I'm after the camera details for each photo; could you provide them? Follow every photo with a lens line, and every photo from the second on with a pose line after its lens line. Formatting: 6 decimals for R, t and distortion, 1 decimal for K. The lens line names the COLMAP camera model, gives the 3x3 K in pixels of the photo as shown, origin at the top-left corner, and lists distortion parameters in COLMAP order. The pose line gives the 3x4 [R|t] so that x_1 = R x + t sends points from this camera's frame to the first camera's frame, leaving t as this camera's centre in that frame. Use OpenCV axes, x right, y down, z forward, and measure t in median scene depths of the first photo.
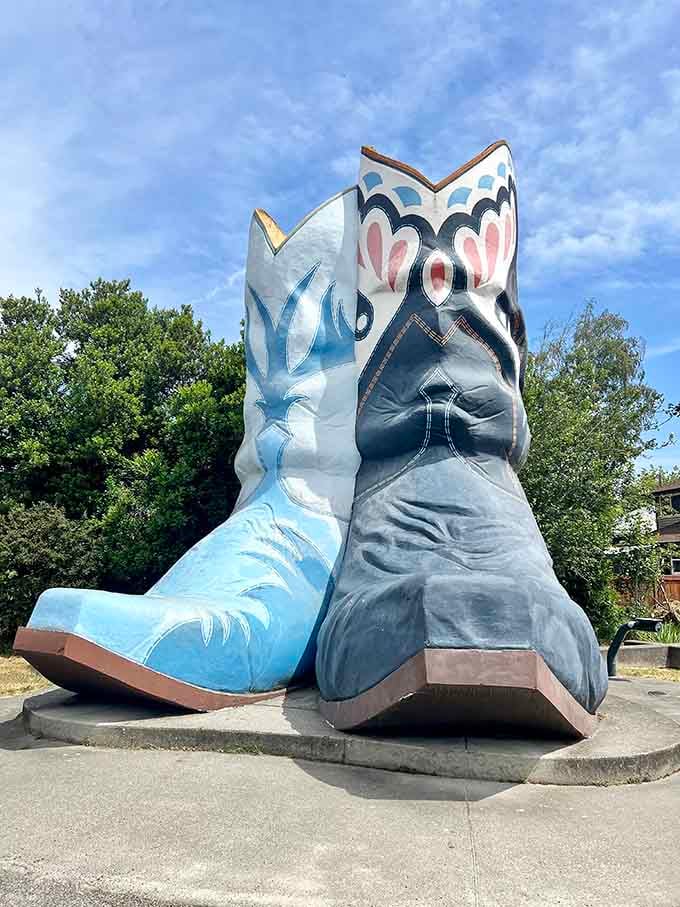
lens RADIAL K [[683.1, 0, 340.0], [0, 683.1, 453.5], [0, 0, 1]] dist [0.007944, 0.000487]
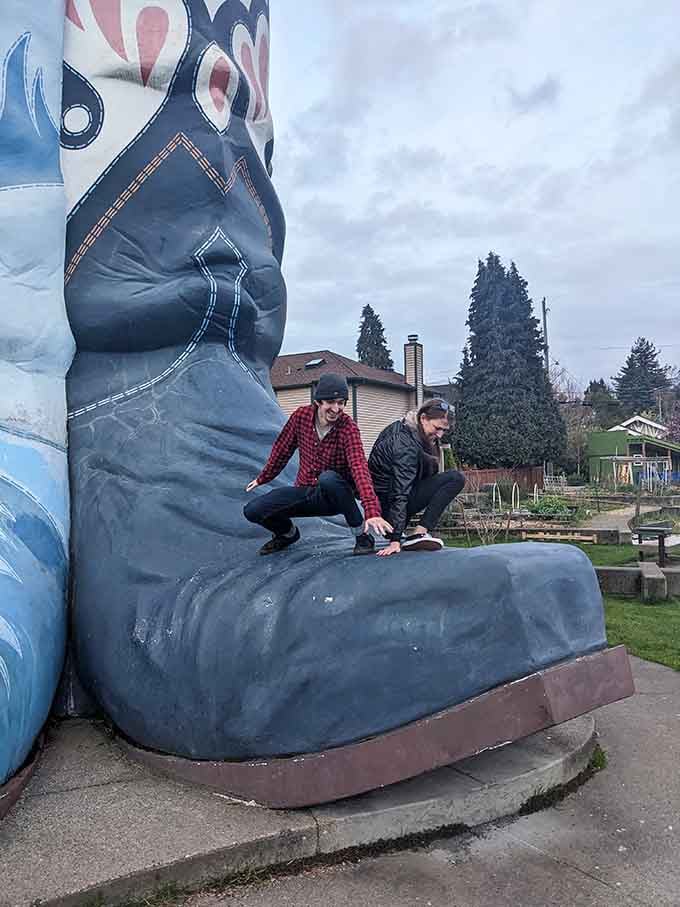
lens RADIAL K [[730.9, 0, 340.0], [0, 730.9, 453.5], [0, 0, 1]] dist [-0.002321, -0.006091]
pose [[0.694948, -0.007944, 0.719016, -0.285310], [-0.098116, 0.989539, 0.105765, 0.008888], [-0.712335, -0.144048, 0.686899, 0.369215]]
